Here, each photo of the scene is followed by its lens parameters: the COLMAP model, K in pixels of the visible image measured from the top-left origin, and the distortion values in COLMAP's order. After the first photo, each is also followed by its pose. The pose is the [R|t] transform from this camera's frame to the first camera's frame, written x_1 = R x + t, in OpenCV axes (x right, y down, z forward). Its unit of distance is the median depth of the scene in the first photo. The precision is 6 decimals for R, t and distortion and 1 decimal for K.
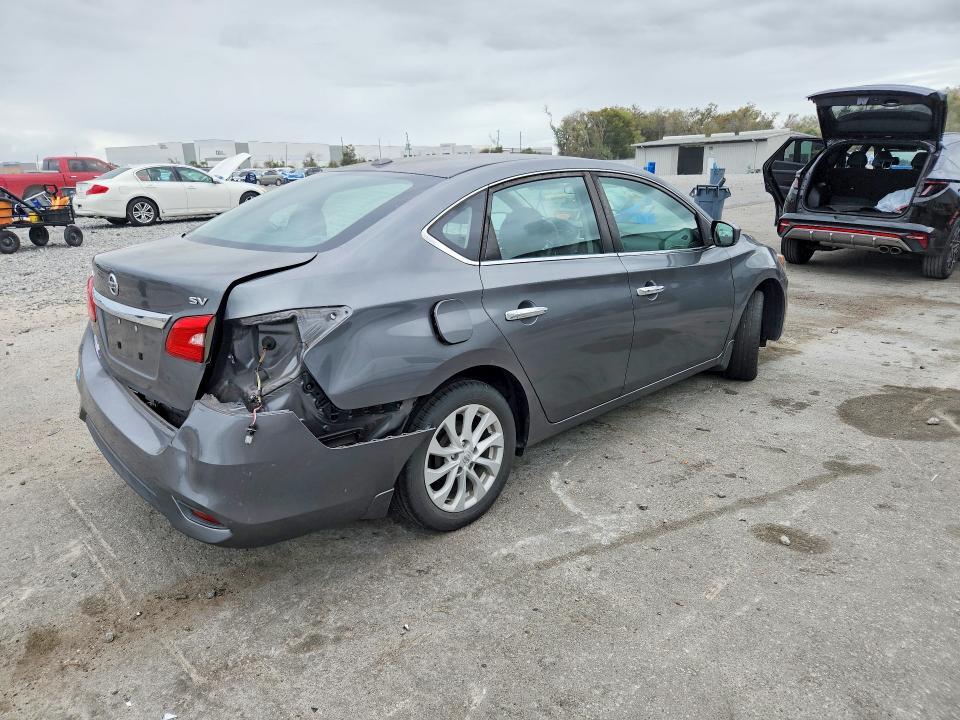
lens RADIAL K [[688.4, 0, 477.1], [0, 688.4, 360.5], [0, 0, 1]] dist [0.029506, -0.025903]
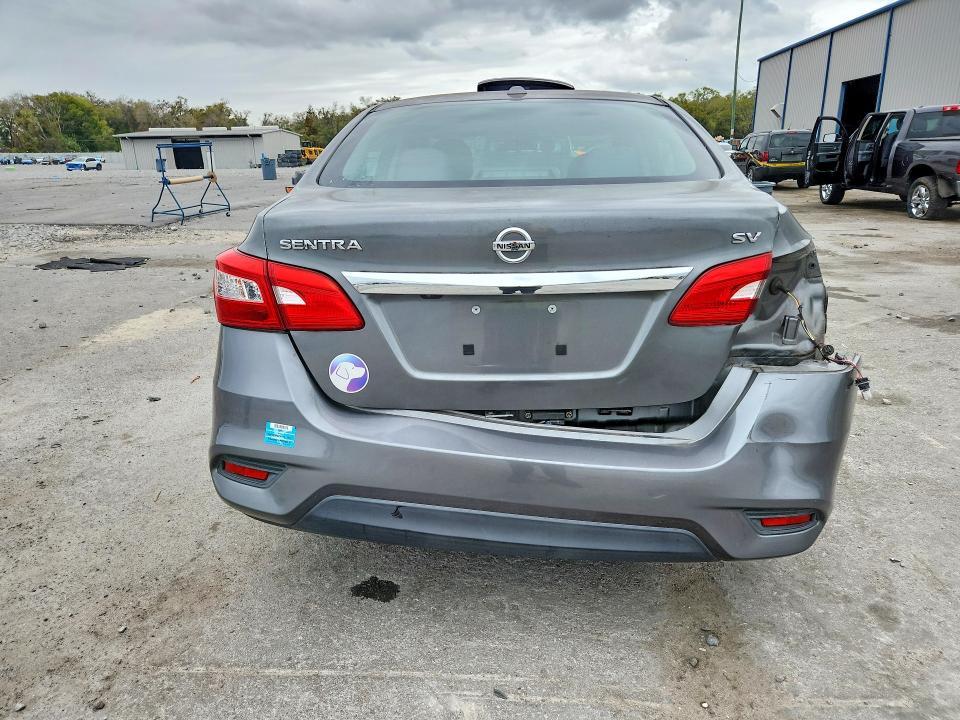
lens RADIAL K [[688.4, 0, 474.6], [0, 688.4, 360.8], [0, 0, 1]] dist [0.029506, -0.025903]
pose [[0.711988, -0.185117, 0.677351, -0.105936], [0.187669, 0.979700, 0.070483, -0.006124], [-0.676649, 0.076935, 0.732276, 0.062889]]
